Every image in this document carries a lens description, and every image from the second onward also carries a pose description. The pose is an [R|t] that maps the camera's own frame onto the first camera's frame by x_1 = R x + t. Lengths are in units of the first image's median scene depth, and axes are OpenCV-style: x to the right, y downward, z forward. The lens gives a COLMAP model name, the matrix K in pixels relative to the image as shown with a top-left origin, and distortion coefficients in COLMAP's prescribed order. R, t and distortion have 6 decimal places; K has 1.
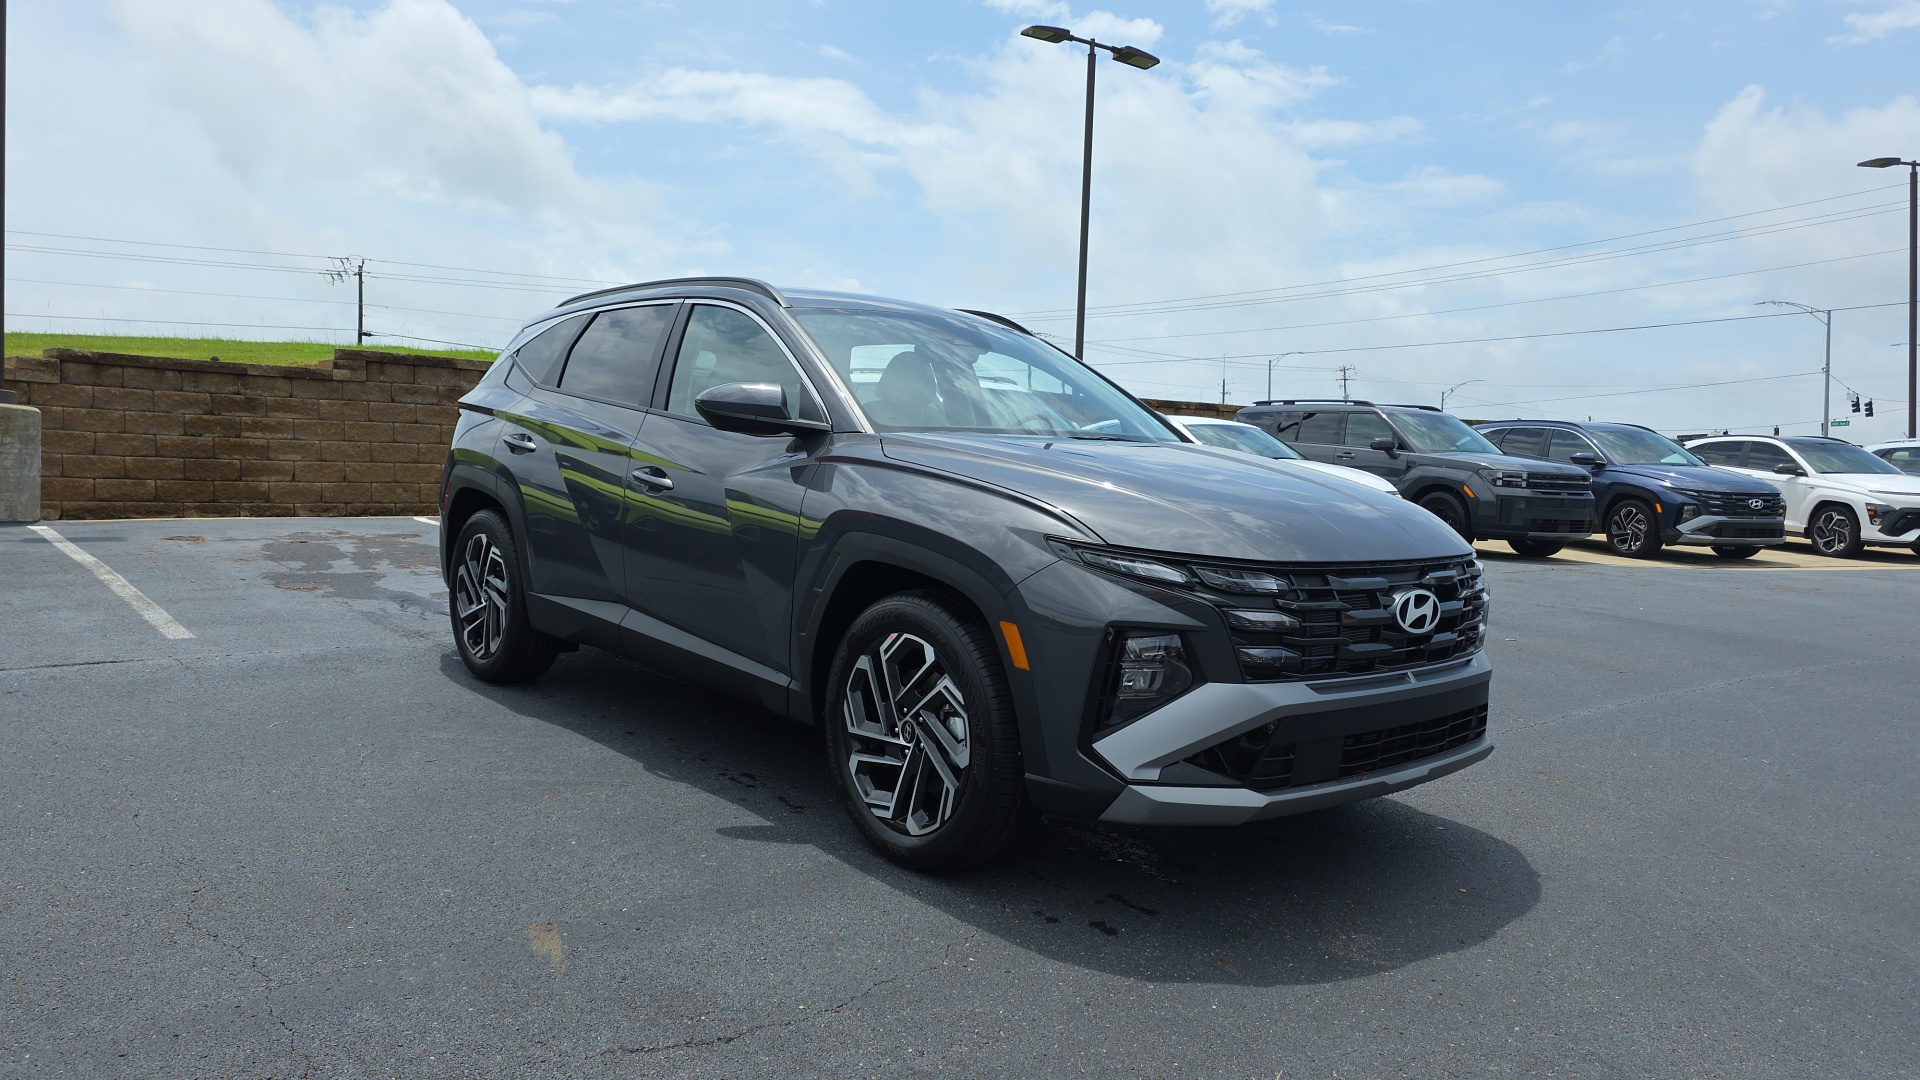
lens RADIAL K [[1299.5, 0, 917.6], [0, 1299.5, 548.5], [0, 0, 1]] dist [0.074686, -0.072960]
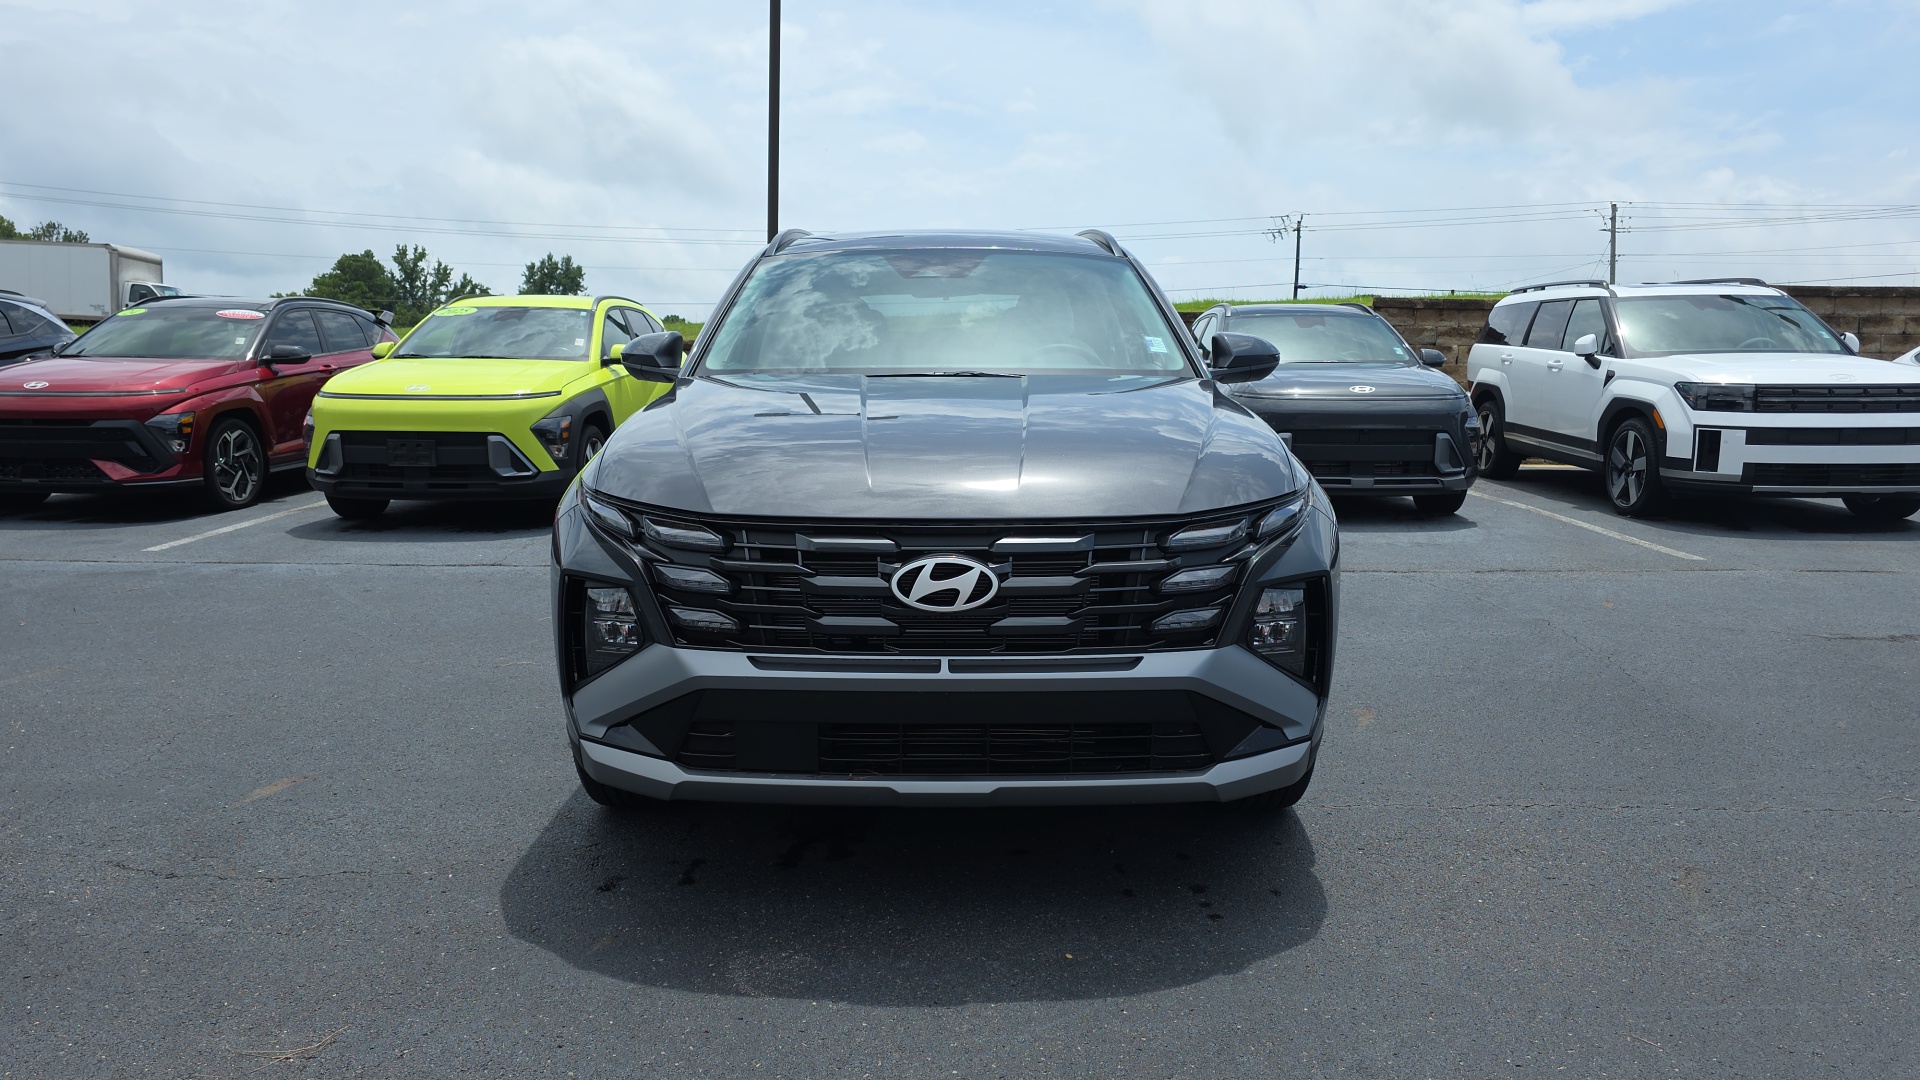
lens RADIAL K [[1279.0, 0, 922.1], [0, 1279.0, 549.4], [0, 0, 1]] dist [0.060085, -0.056722]
pose [[0.748371, 0.052276, -0.661218, 0.699746], [-0.022698, 0.998324, 0.053238, -0.011159], [0.662892, -0.024834, 0.748303, 0.328469]]
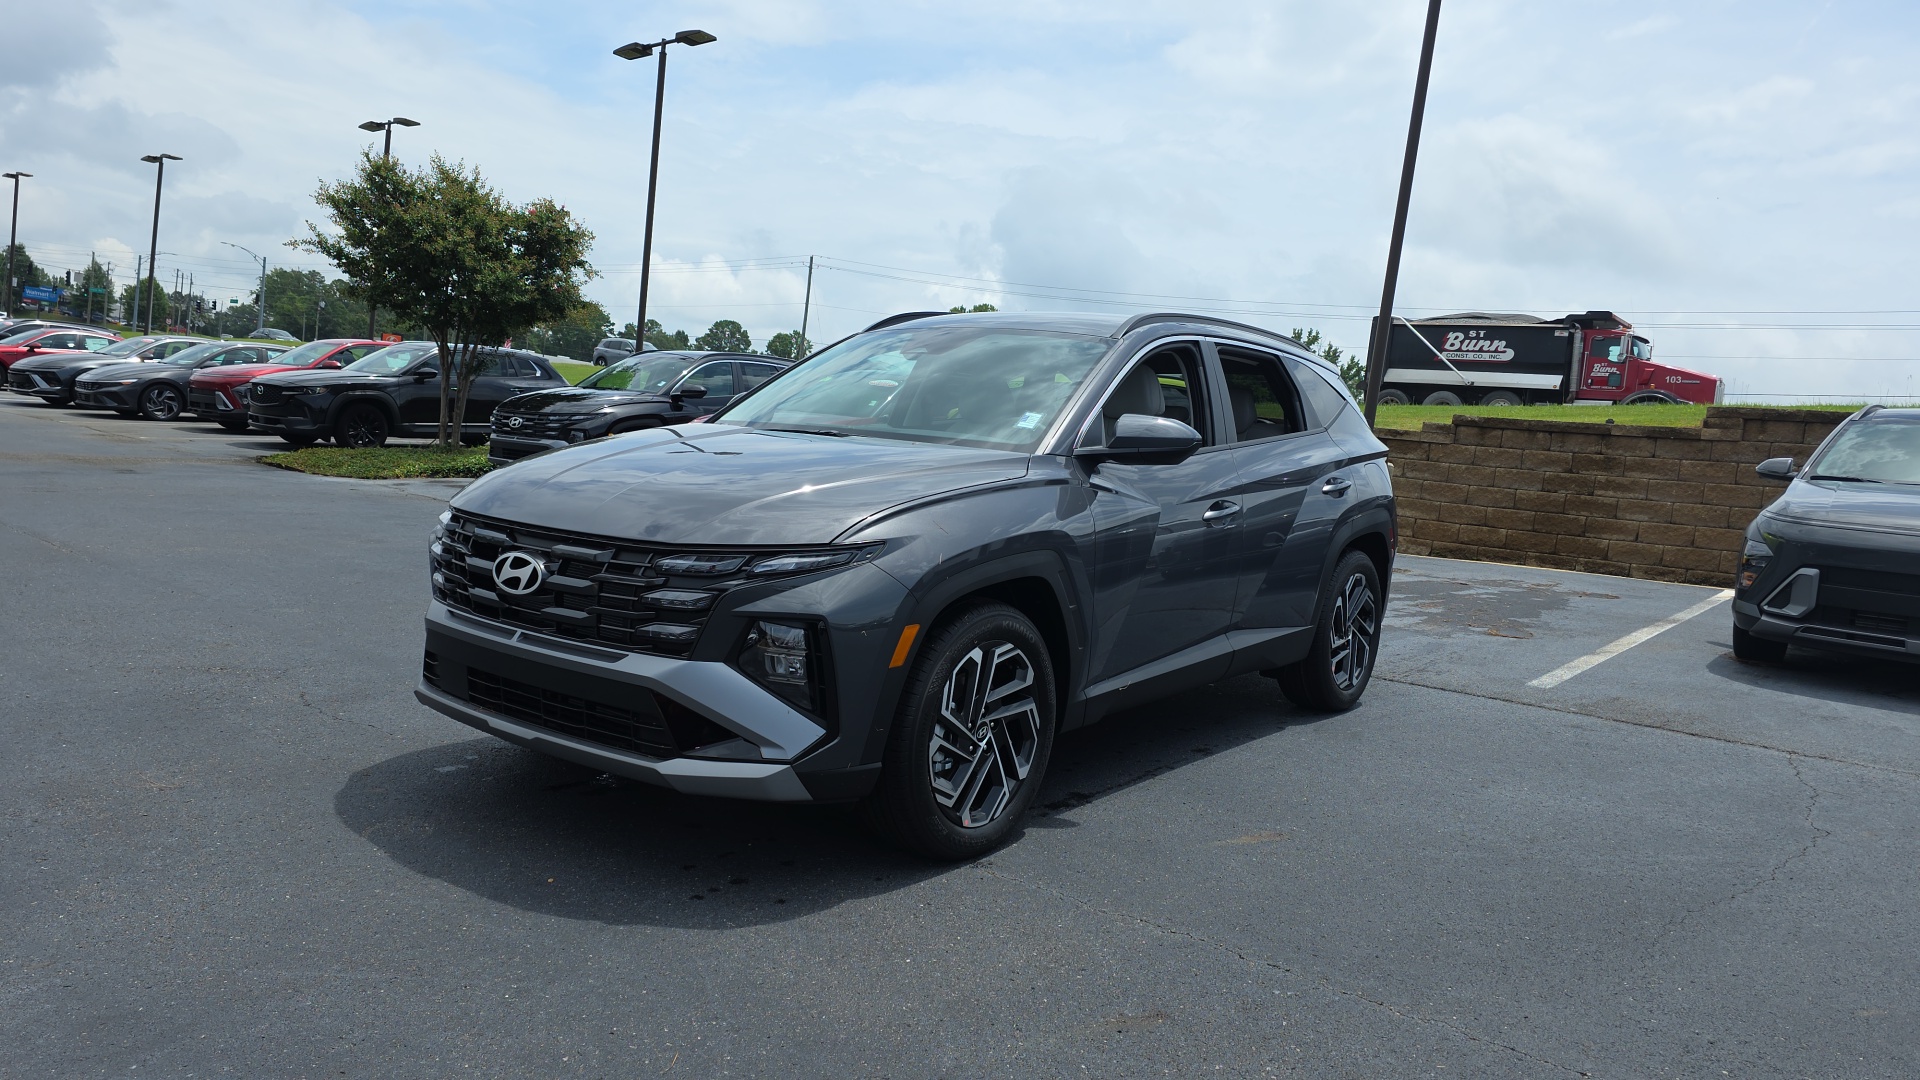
lens RADIAL K [[1279.0, 0, 922.1], [0, 1279.0, 549.4], [0, 0, 1]] dist [0.060085, -0.056722]
pose [[0.190141, 0.070807, -0.979200, 1.151346], [-0.136385, 0.989630, 0.045078, -0.048745], [0.972237, 0.124977, 0.197827, 0.881006]]
